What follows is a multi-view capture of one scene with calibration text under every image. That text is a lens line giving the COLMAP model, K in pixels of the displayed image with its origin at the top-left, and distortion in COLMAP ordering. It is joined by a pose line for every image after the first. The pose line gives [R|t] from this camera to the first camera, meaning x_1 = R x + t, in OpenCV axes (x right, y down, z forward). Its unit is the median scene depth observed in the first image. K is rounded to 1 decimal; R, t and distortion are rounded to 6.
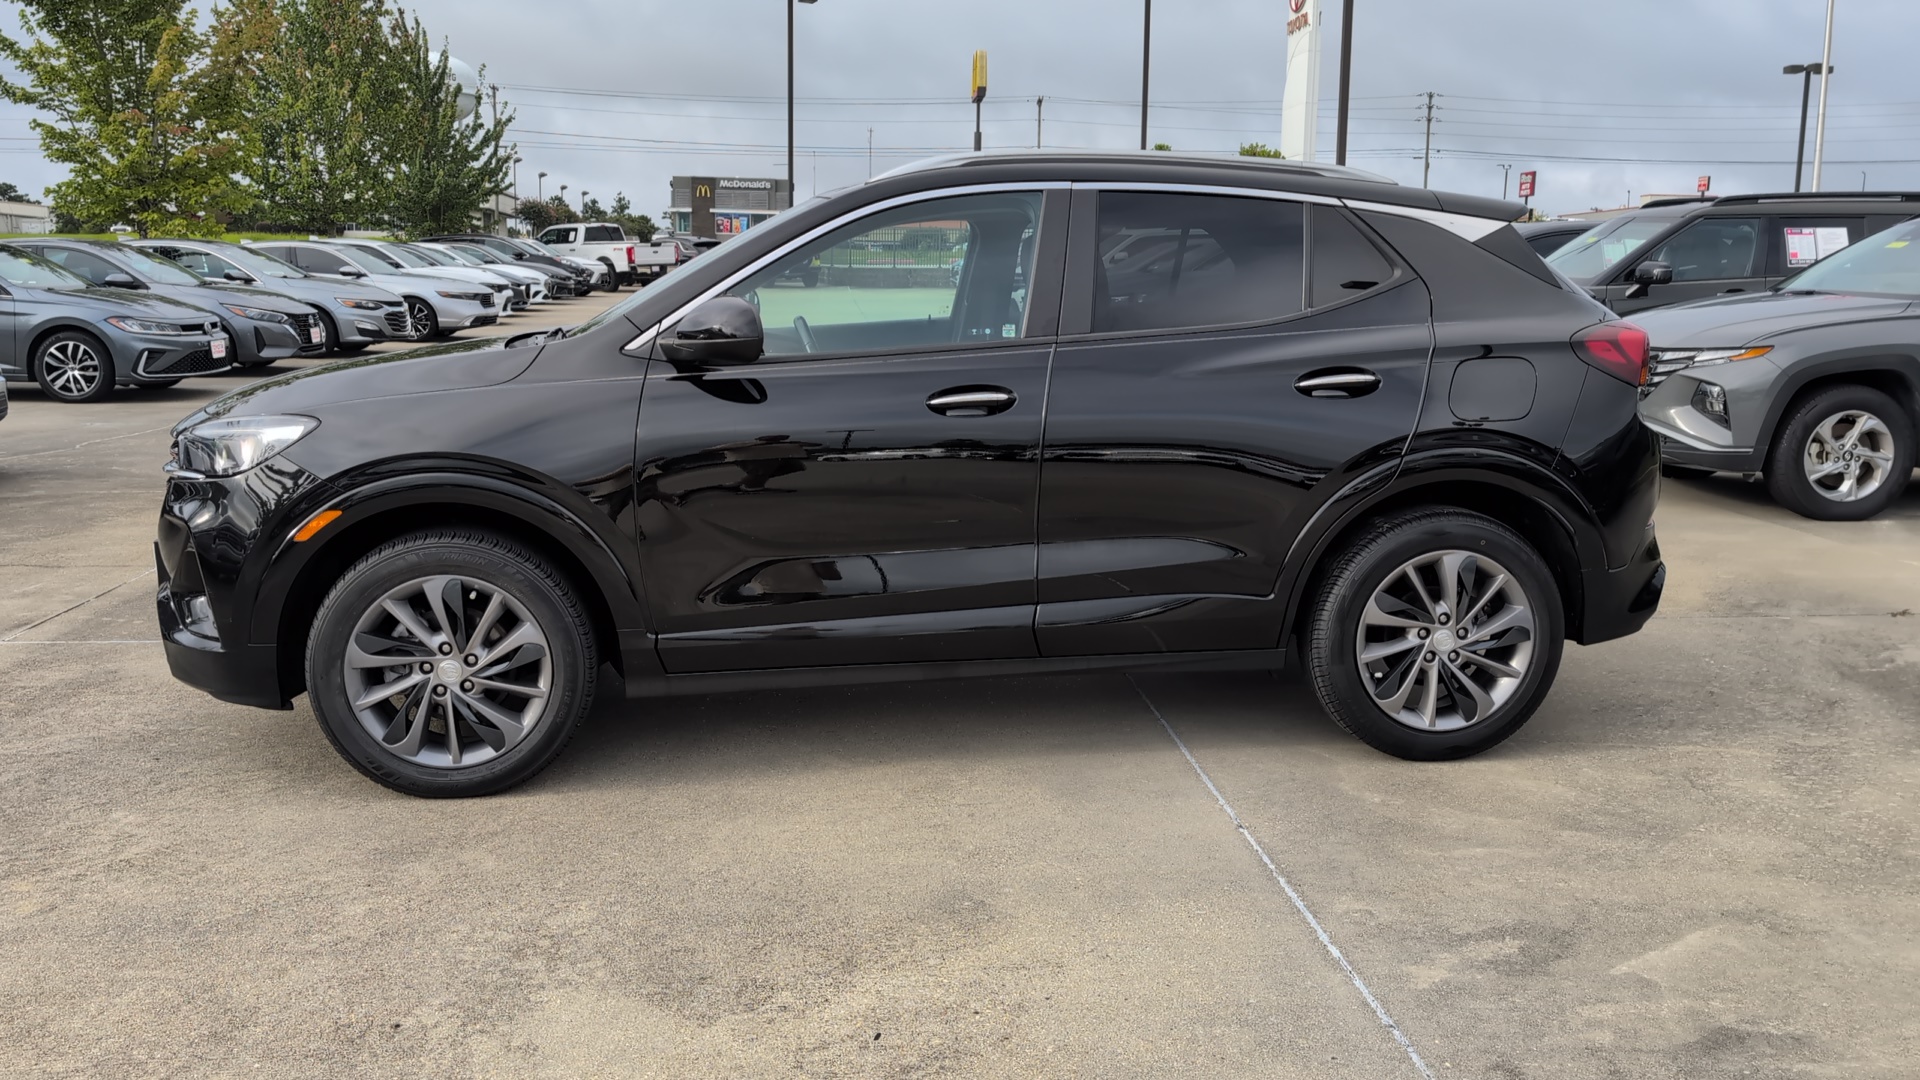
lens RADIAL K [[1622.1, 0, 962.5], [0, 1622.1, 546.3], [0, 0, 1]] dist [0.023715, -0.018128]
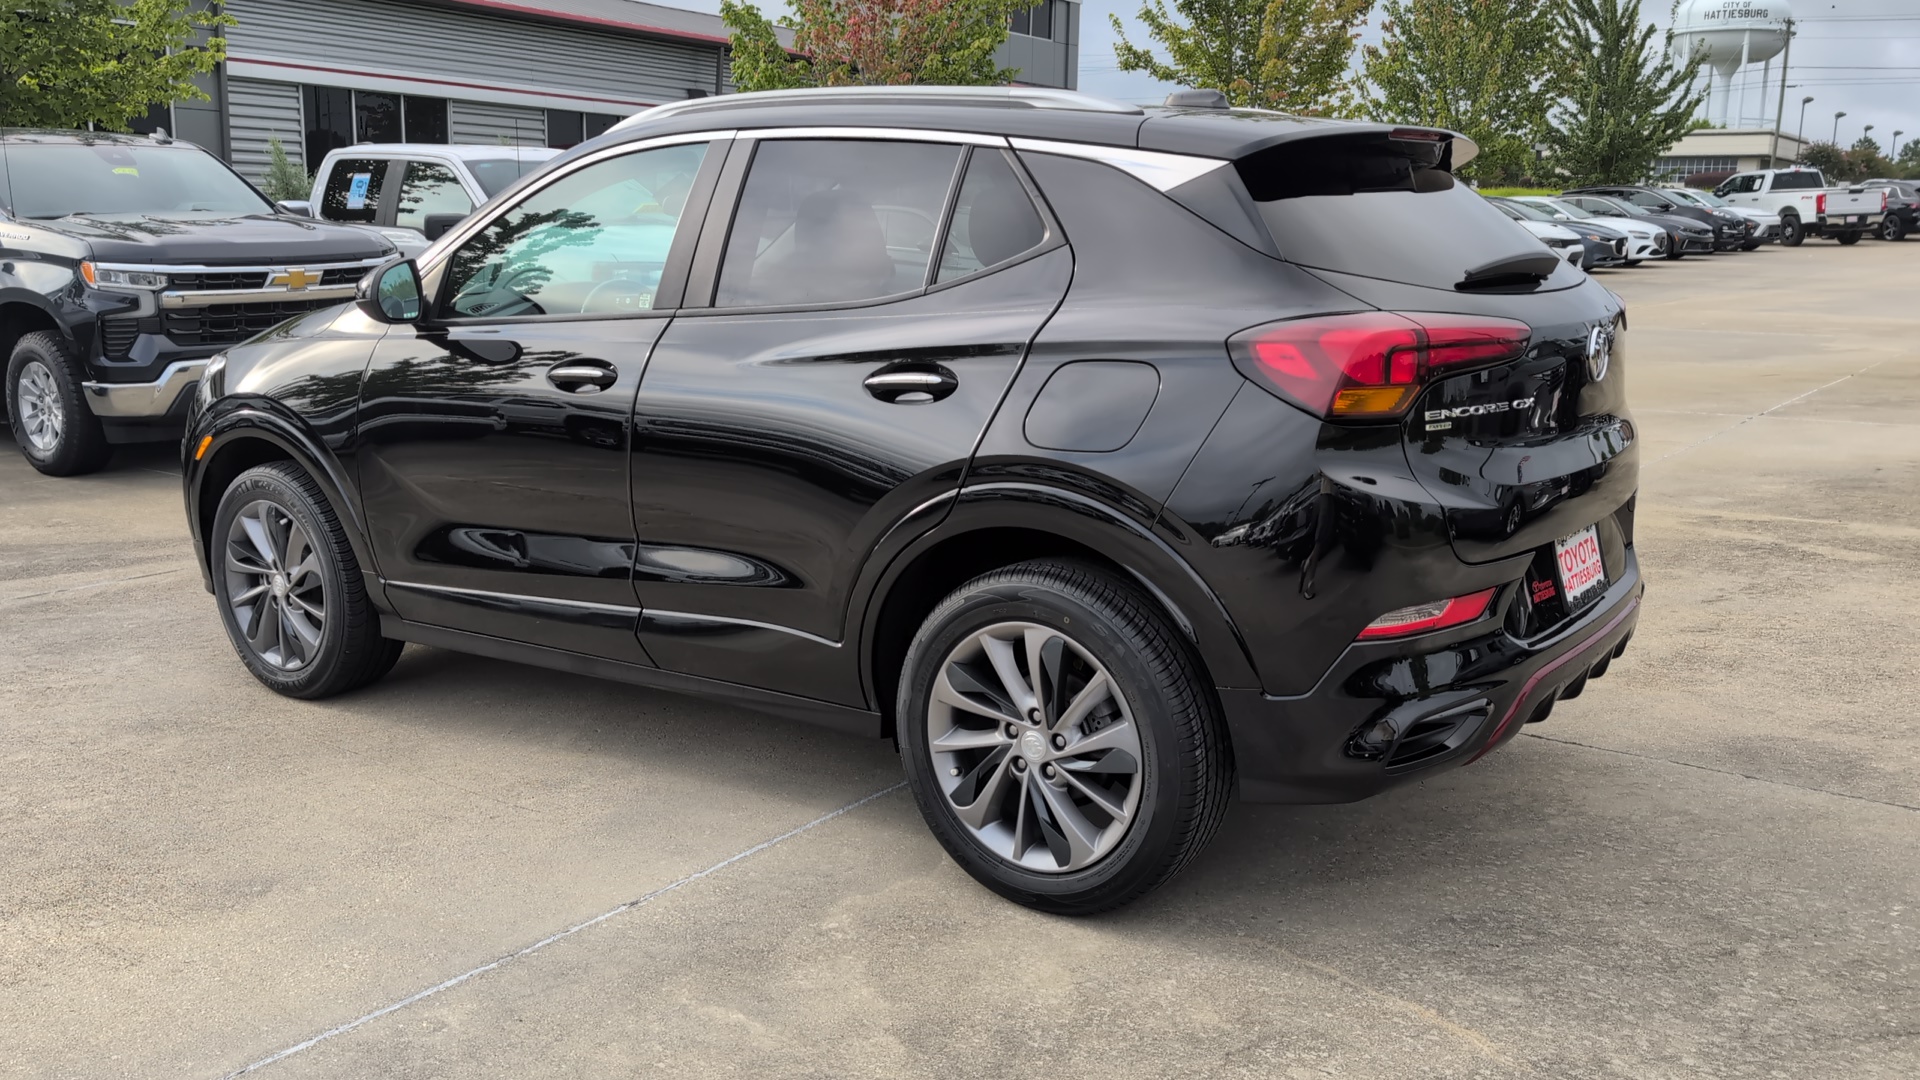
lens RADIAL K [[1622.1, 0, 953.5], [0, 1622.1, 528.1], [0, 0, 1]] dist [0.023715, -0.018128]
pose [[0.731242, 0.121270, -0.671252, 0.740536], [-0.109620, 0.992171, 0.059832, -0.077553], [0.673252, 0.029831, 0.738811, 0.438616]]
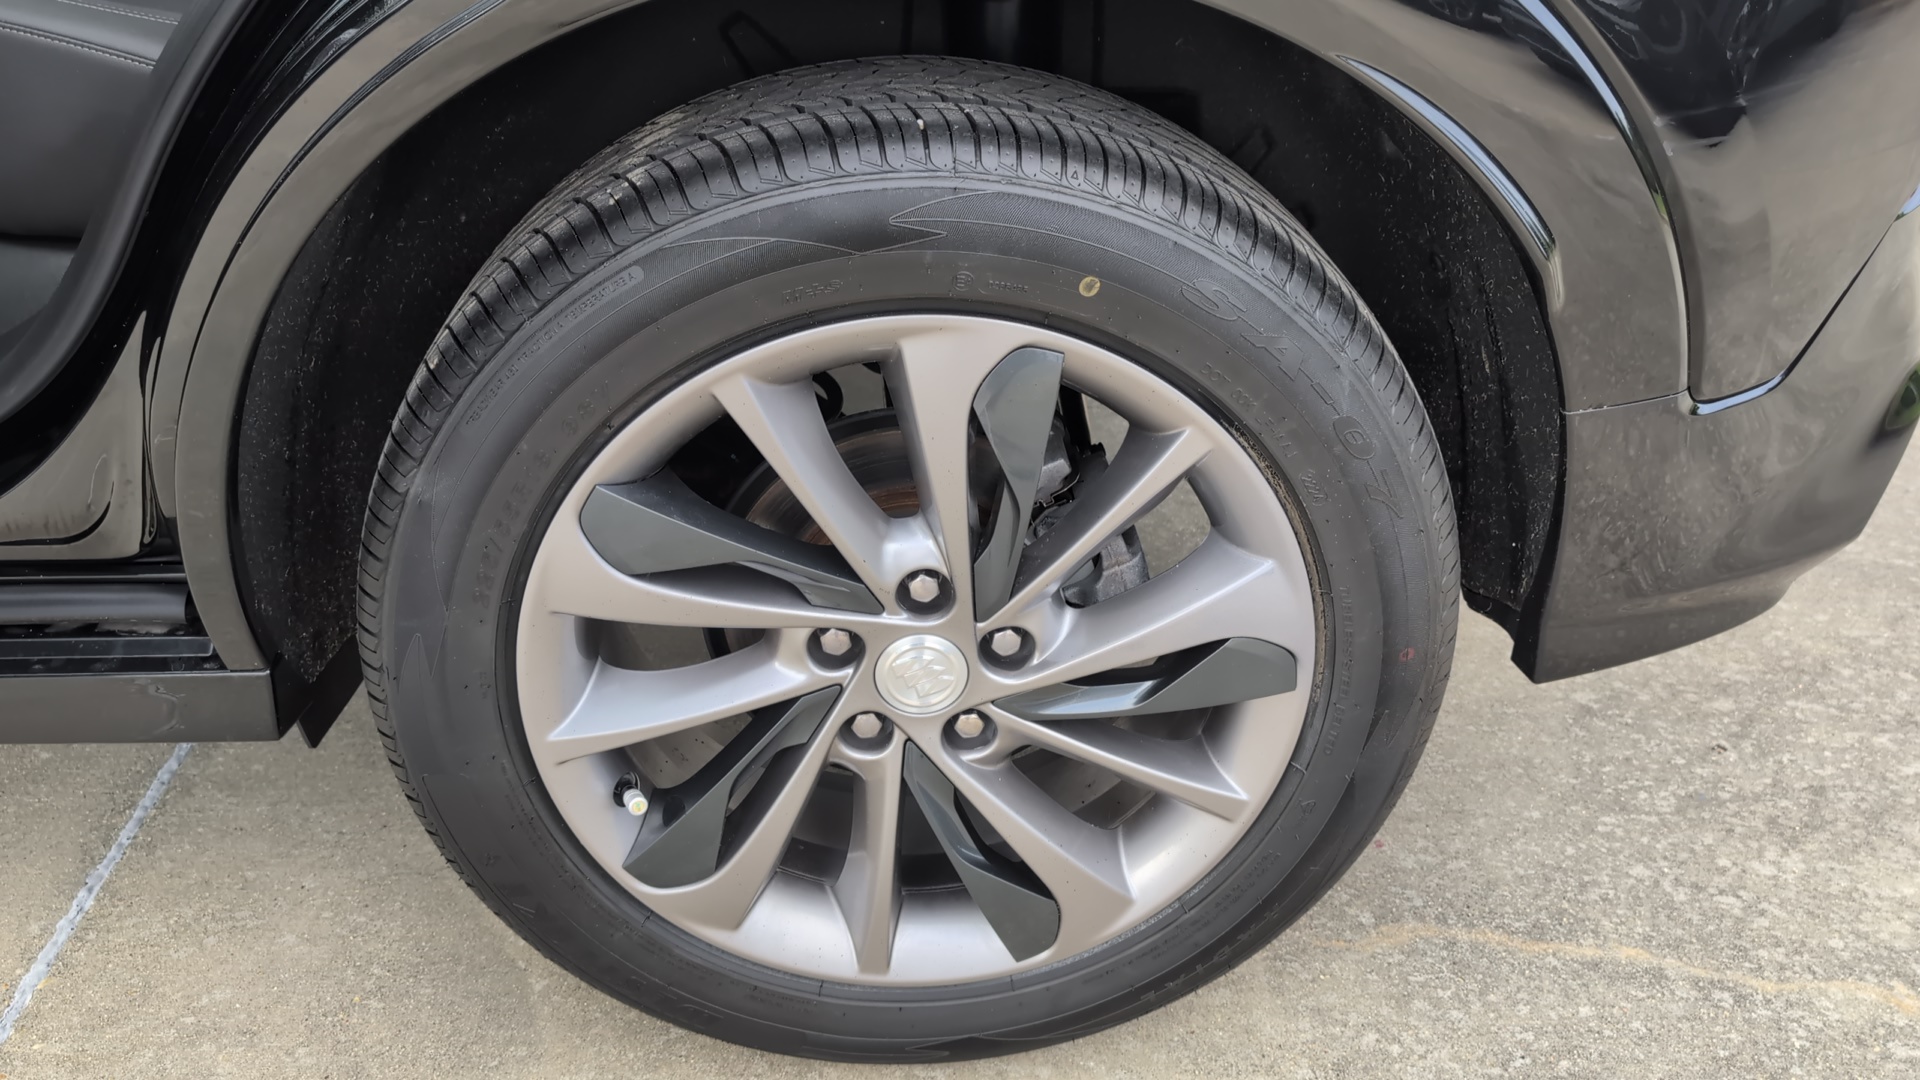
lens RADIAL K [[1622.1, 0, 965.9], [0, 1622.1, 552.8], [0, 0, 1]] dist [0.023715, -0.018128]
pose [[0.998049, 0.054366, -0.030688, 0.307519], [-0.040632, 0.938880, 0.341839, -0.039667], [0.047396, -0.339925, 0.939257, 0.783050]]
